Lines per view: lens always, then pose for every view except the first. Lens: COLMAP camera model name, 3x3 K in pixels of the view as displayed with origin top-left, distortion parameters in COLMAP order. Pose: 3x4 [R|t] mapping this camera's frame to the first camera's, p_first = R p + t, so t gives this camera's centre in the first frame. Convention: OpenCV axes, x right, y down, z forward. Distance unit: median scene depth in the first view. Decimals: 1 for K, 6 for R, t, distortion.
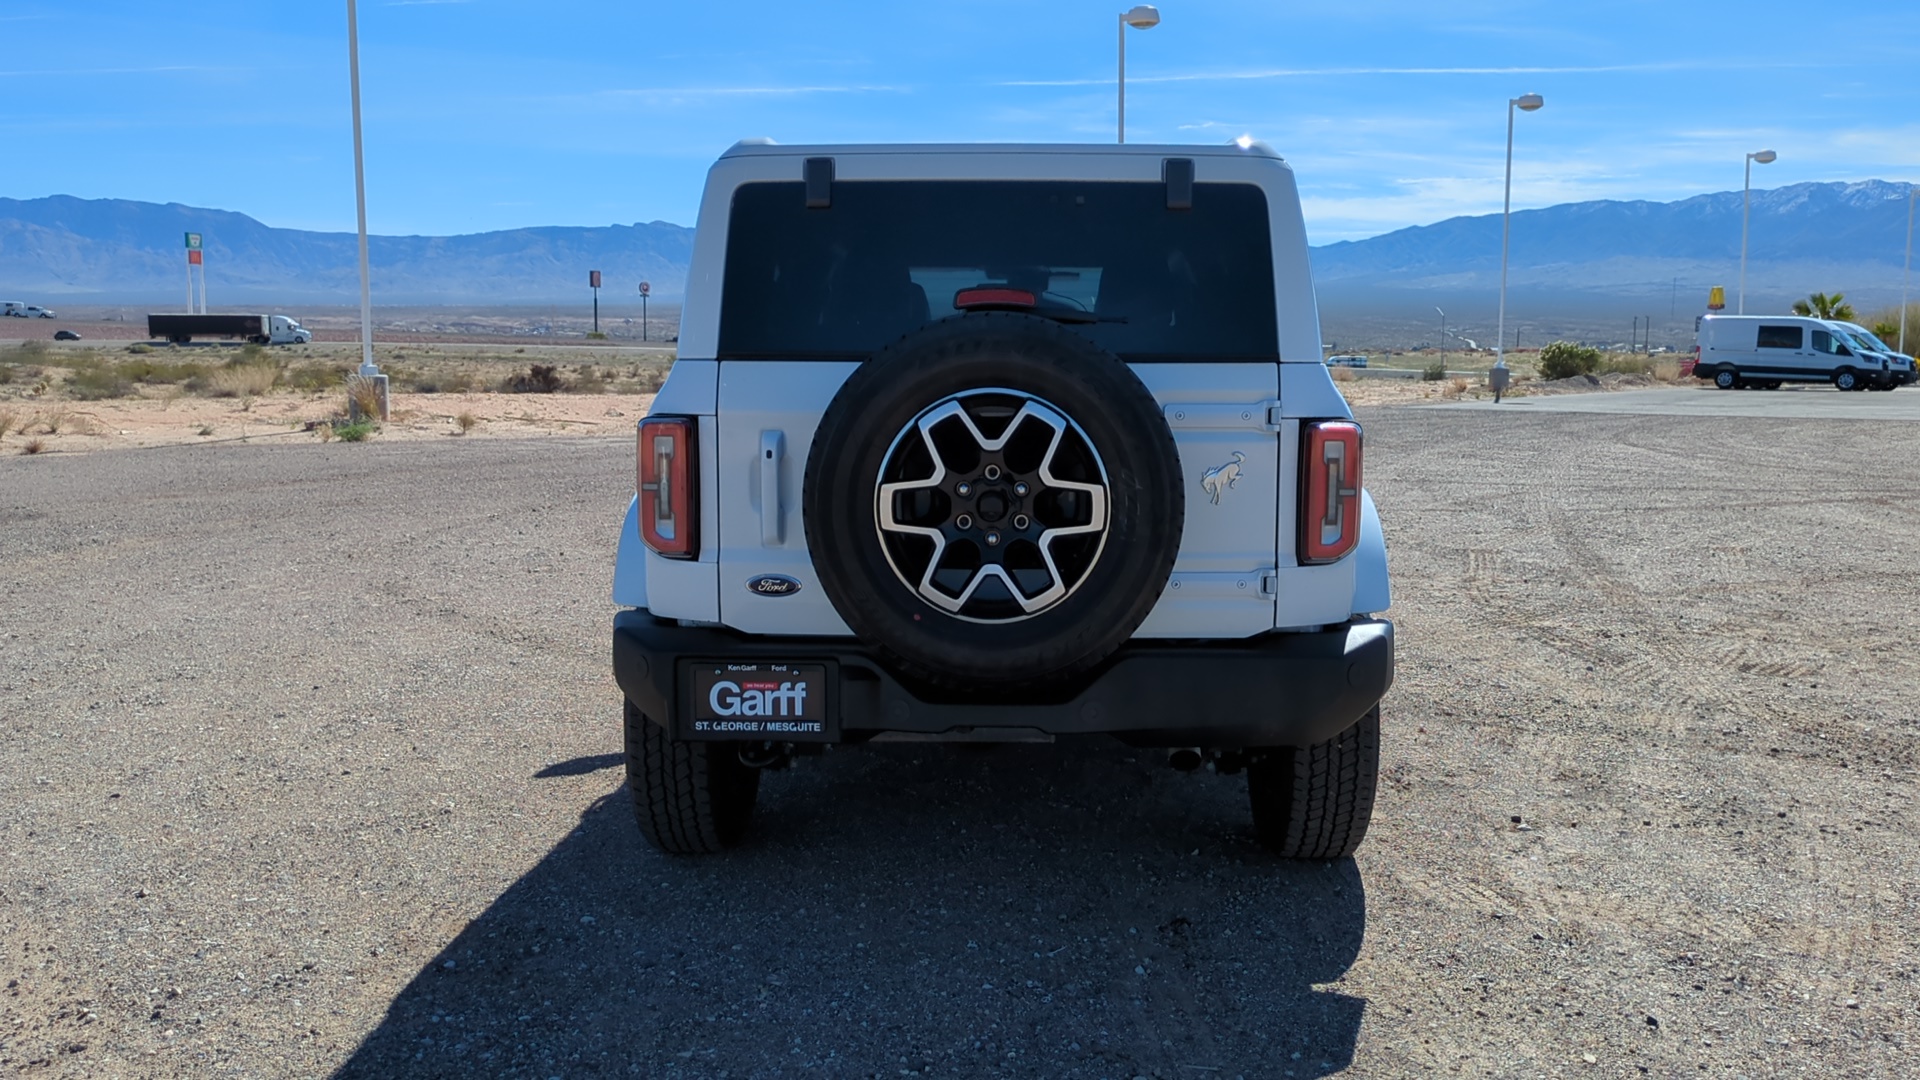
lens RADIAL K [[1646.3, 0, 982.3], [0, 1646.3, 549.1], [0, 0, 1]] dist [0.062680, -0.075016]
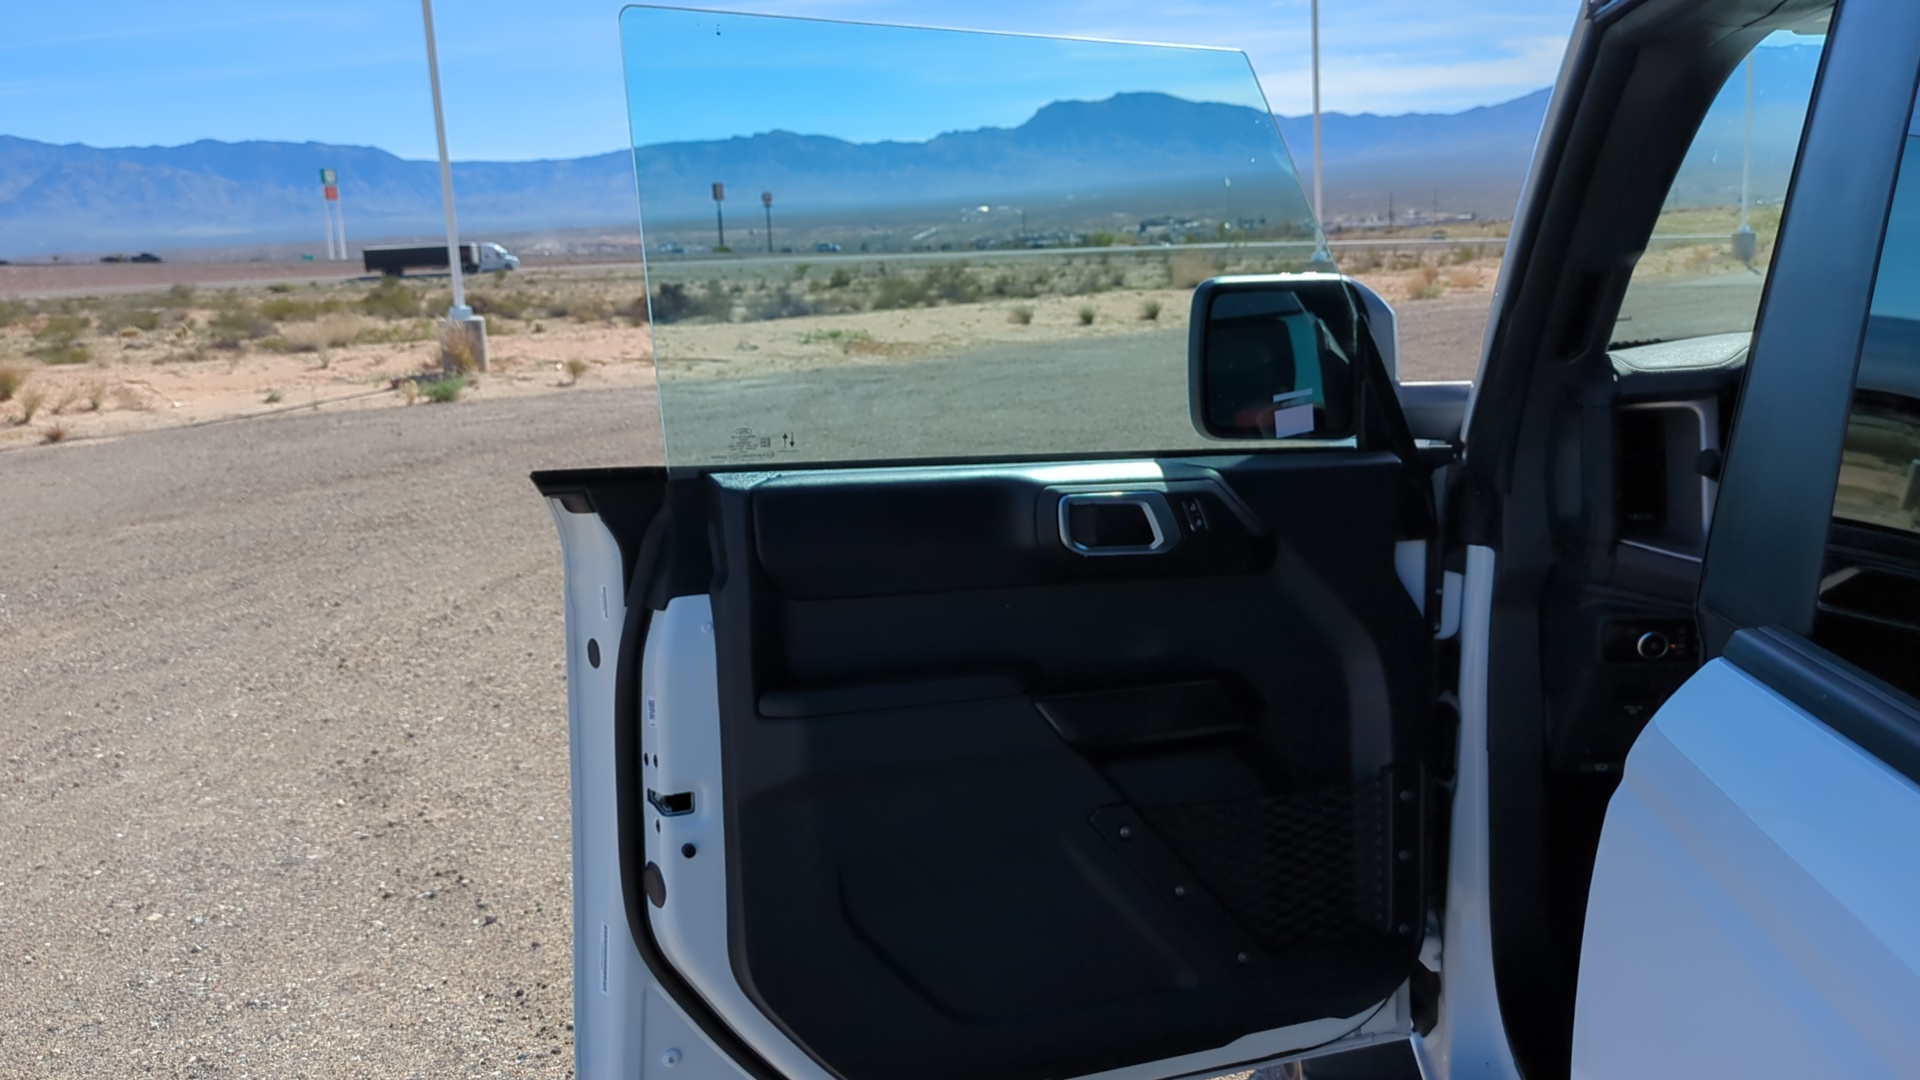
lens RADIAL K [[1646.3, 0, 976.8], [0, 1646.3, 529.5], [0, 0, 1]] dist [0.062680, -0.075016]
pose [[0.995545, -0.040604, -0.085099, -0.236426], [0.044841, 0.997817, 0.048486, -0.156376], [0.082944, -0.052086, 0.995192, 1.026666]]
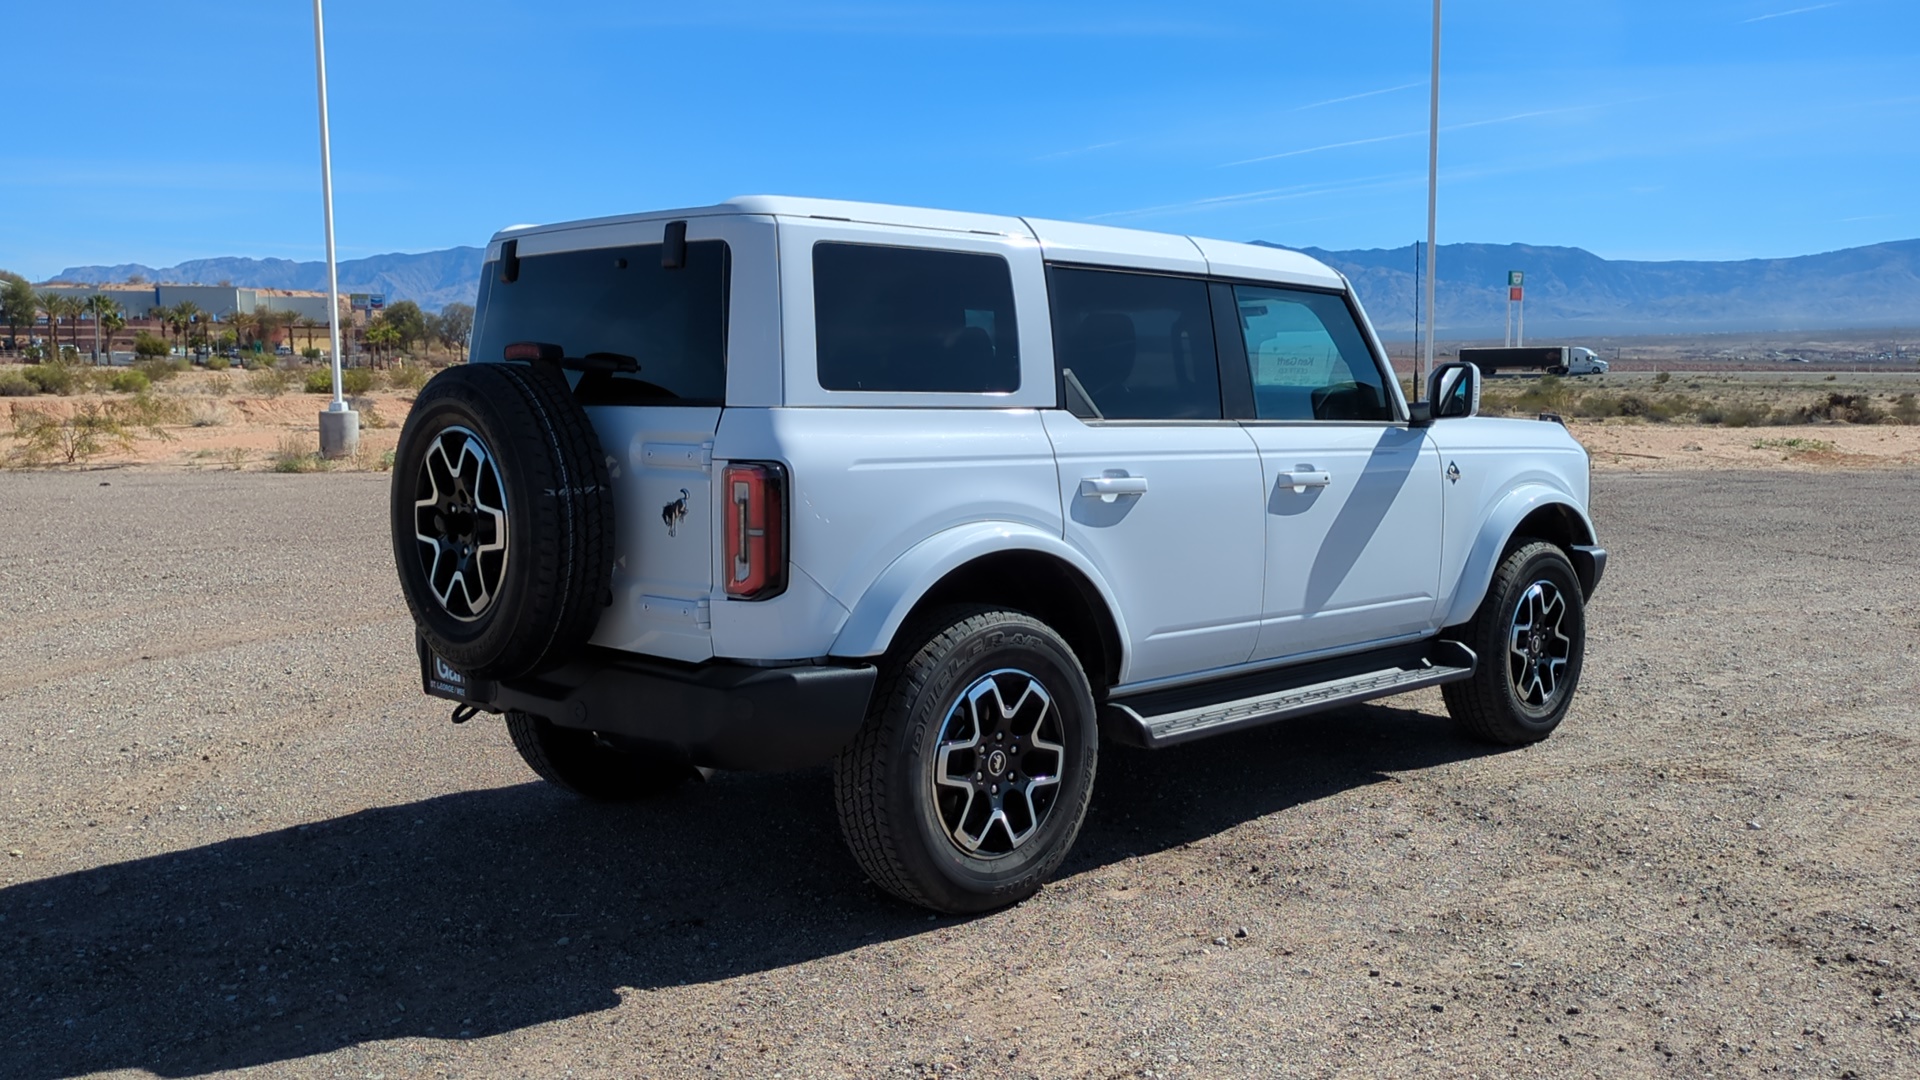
lens RADIAL K [[1646.3, 0, 974.1], [0, 1646.3, 548.5], [0, 0, 1]] dist [0.062680, -0.075016]
pose [[0.724748, 0.063870, -0.686047, 0.854109], [-0.076181, 0.997018, 0.012343, -0.039537], [0.684790, 0.043318, 0.727452, 0.286009]]
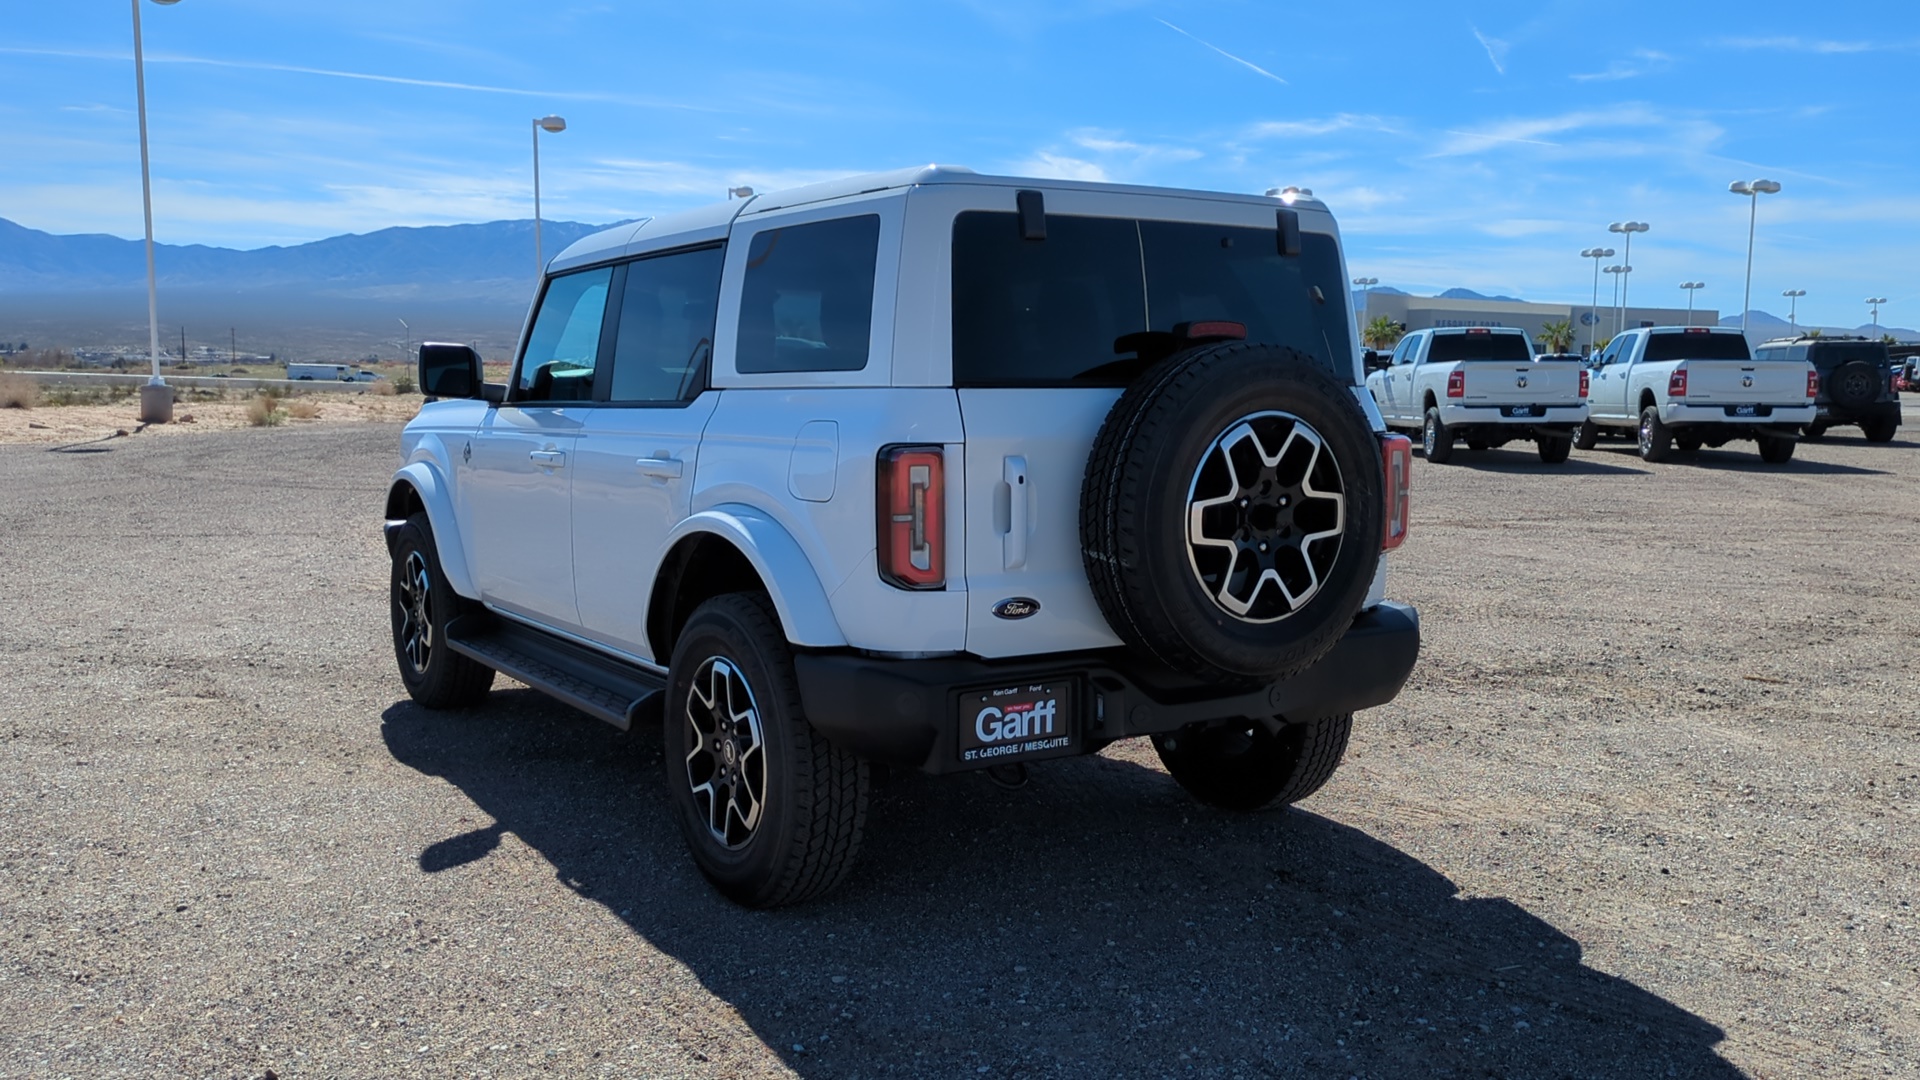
lens RADIAL K [[1646.3, 0, 983.8], [0, 1646.3, 538.9], [0, 0, 1]] dist [0.062680, -0.075016]
pose [[0.818313, -0.058949, 0.571741, -0.604852], [0.066849, 0.997737, 0.007191, -0.024557], [-0.570872, 0.032336, 0.820402, 0.148598]]
